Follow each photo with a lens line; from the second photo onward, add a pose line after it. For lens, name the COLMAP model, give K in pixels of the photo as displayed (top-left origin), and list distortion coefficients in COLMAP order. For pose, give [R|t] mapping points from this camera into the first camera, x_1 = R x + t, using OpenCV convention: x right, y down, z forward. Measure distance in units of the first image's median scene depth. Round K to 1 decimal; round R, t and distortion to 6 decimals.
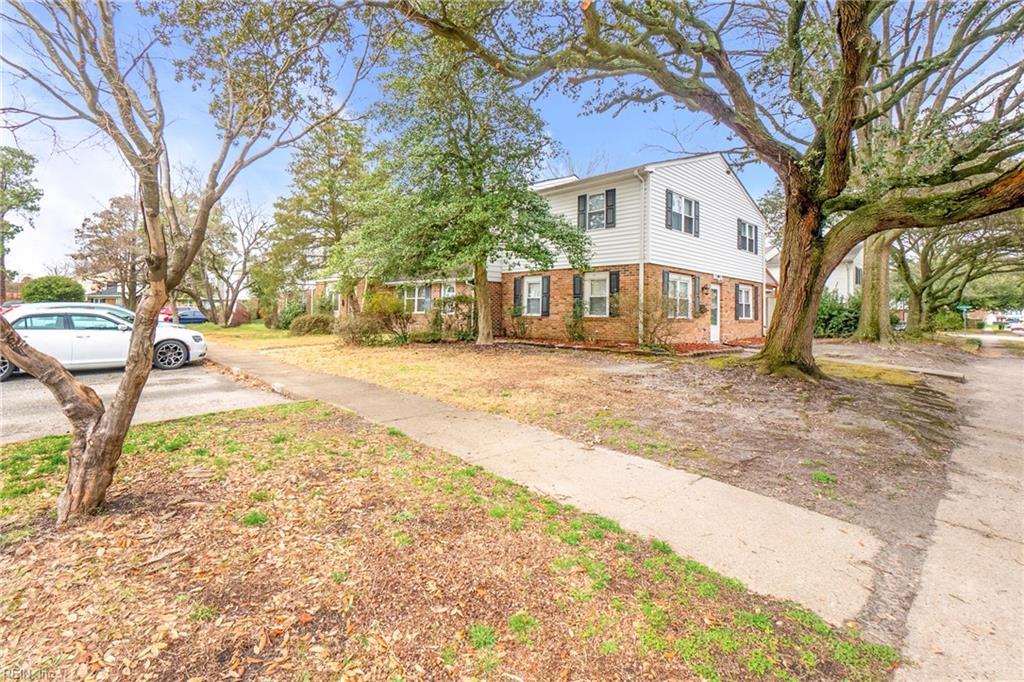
lens RADIAL K [[448.8, 0, 514.2], [0, 448.8, 332.1], [0, 0, 1]] dist [-0.002288, -0.000153]
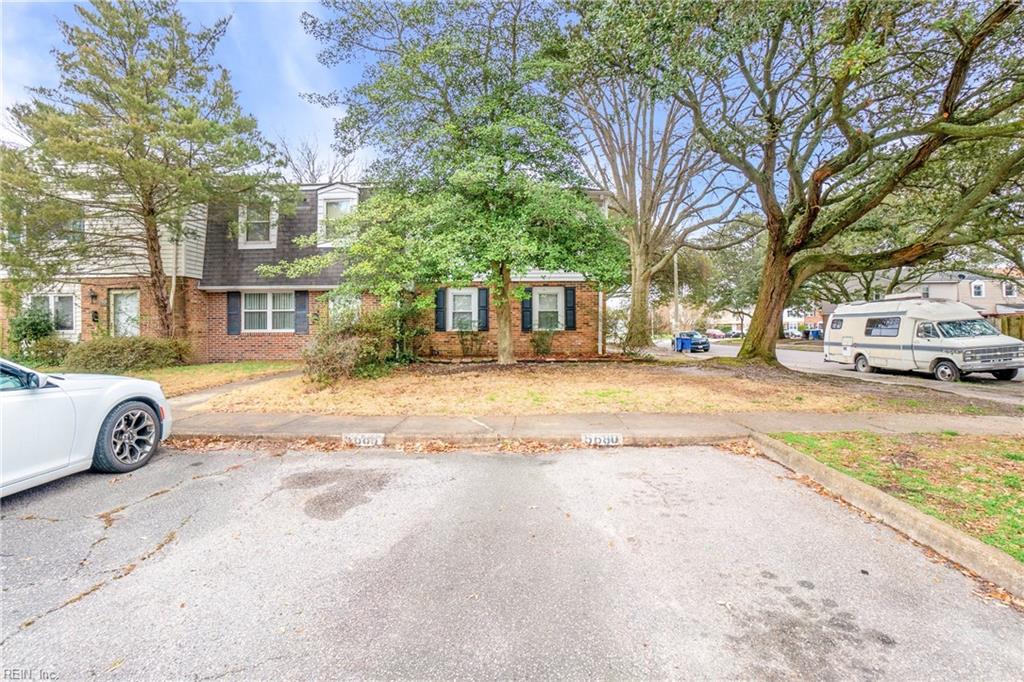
lens RADIAL K [[448.8, 0, 514.2], [0, 448.8, 332.1], [0, 0, 1]] dist [-0.002288, -0.000153]
pose [[0.734041, -0.021589, 0.678762, -0.570090], [0.042036, 0.999022, -0.013684, -0.020191], [-0.677803, 0.038577, 0.734231, 0.311467]]
